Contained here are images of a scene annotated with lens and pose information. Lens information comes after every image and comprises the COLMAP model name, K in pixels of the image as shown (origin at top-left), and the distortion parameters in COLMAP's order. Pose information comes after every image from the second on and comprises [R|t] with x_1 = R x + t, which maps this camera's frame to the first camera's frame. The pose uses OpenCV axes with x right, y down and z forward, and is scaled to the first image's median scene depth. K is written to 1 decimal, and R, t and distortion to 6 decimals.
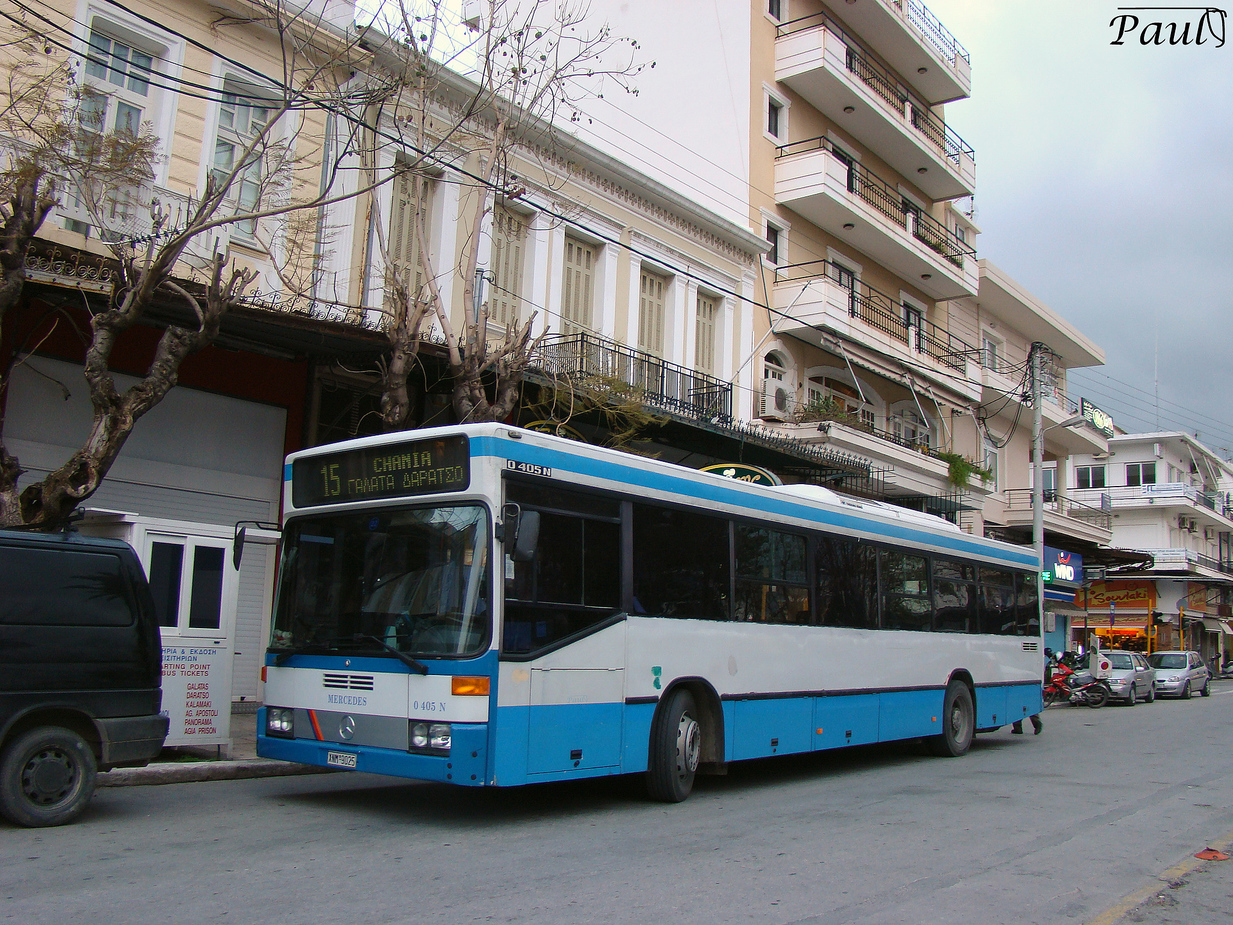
lens RADIAL K [[1250.0, 0, 614.9], [0, 1250.0, 475.6], [0, 0, 1]] dist [-0.049184, 0.000000]
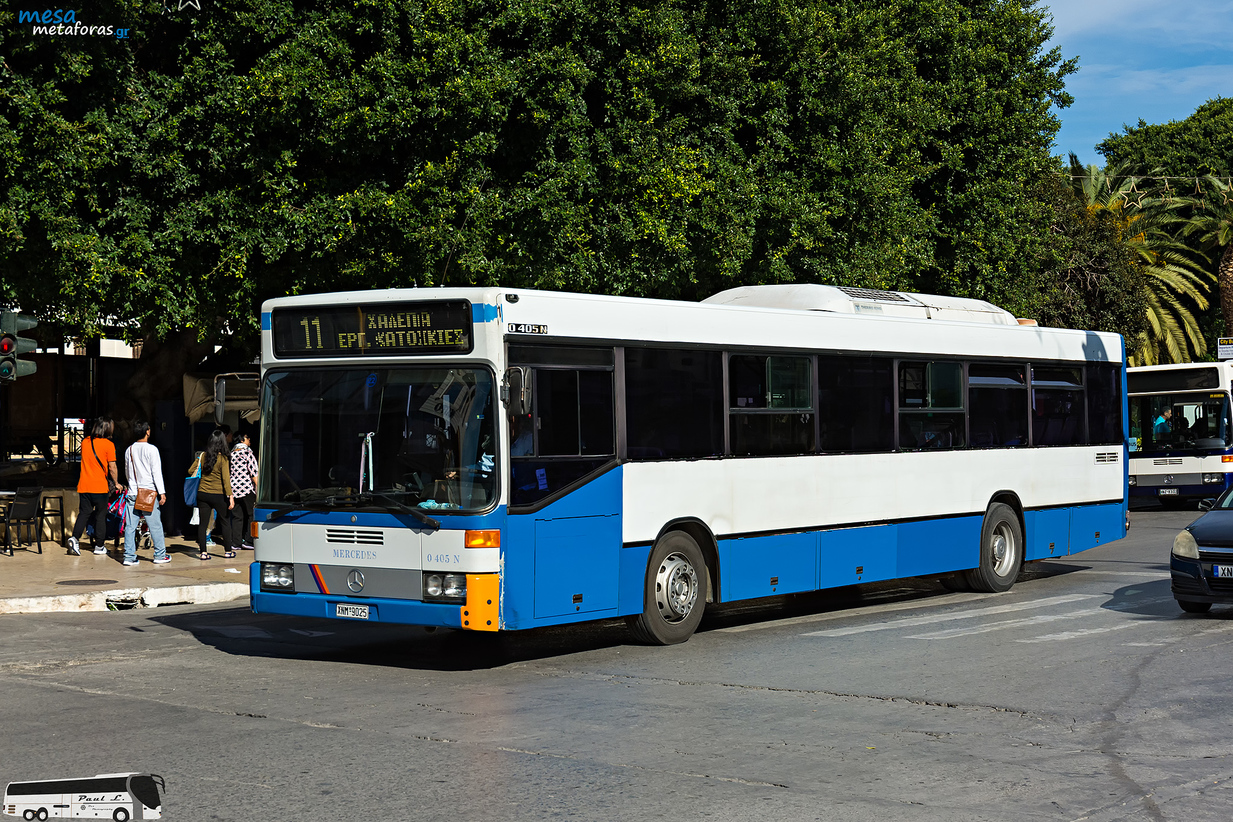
lens RADIAL K [[2314.9, 0, 612.8], [0, 2314.9, 406.3], [0, 0, 1]] dist [0.598768, 0.000000]
pose [[0.999206, -0.021653, 0.033443, -0.063233], [0.016728, 0.989853, 0.141104, -0.209957], [-0.036159, -0.140433, 0.989430, -0.903231]]
